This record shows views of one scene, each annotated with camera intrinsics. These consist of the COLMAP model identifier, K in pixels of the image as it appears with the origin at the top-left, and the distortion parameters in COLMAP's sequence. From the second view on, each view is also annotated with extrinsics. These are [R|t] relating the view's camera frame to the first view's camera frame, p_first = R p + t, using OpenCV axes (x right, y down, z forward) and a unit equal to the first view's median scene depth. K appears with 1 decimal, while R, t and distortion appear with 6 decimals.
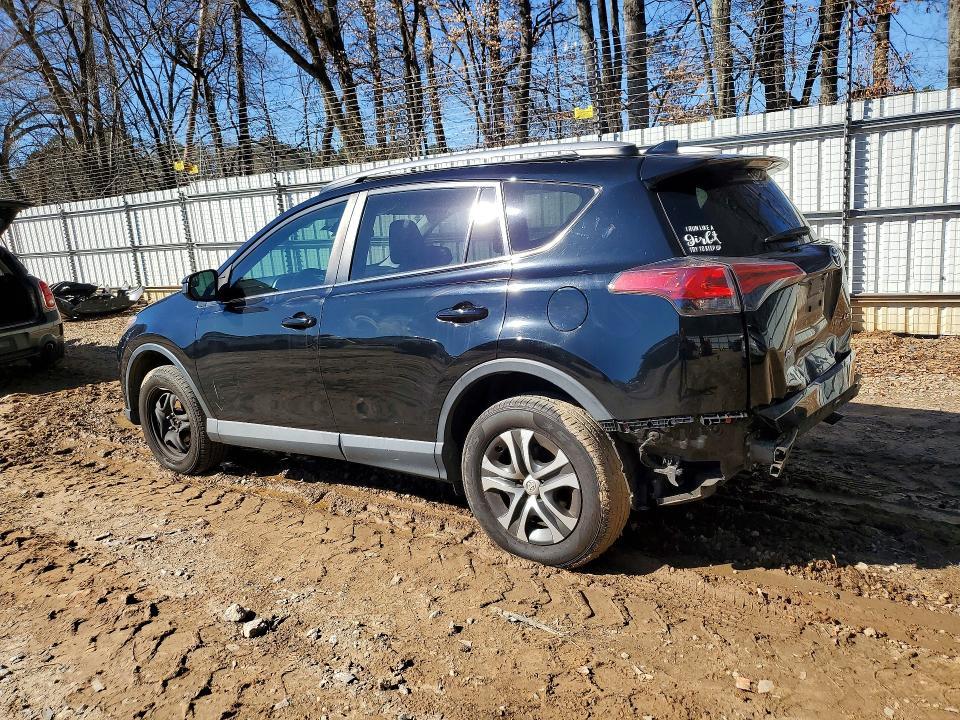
lens RADIAL K [[767.9, 0, 480.0], [0, 767.9, 360.0], [0, 0, 1]] dist [0.000791, 0.000370]
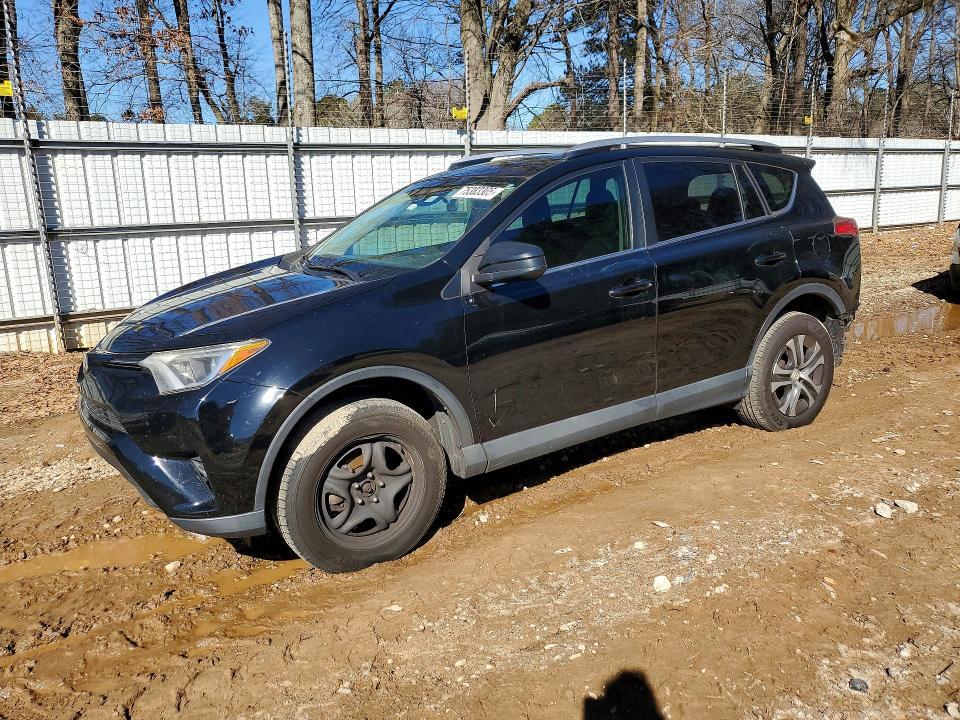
lens RADIAL K [[722.9, 0, 480.0], [0, 722.9, 360.0], [0, 0, 1]] dist [0.009890, 0.005952]
pose [[0.349863, -0.157166, 0.923523, -0.909947], [0.186432, 0.977788, 0.095774, -0.067424], [-0.918063, 0.138667, 0.371393, 0.672943]]
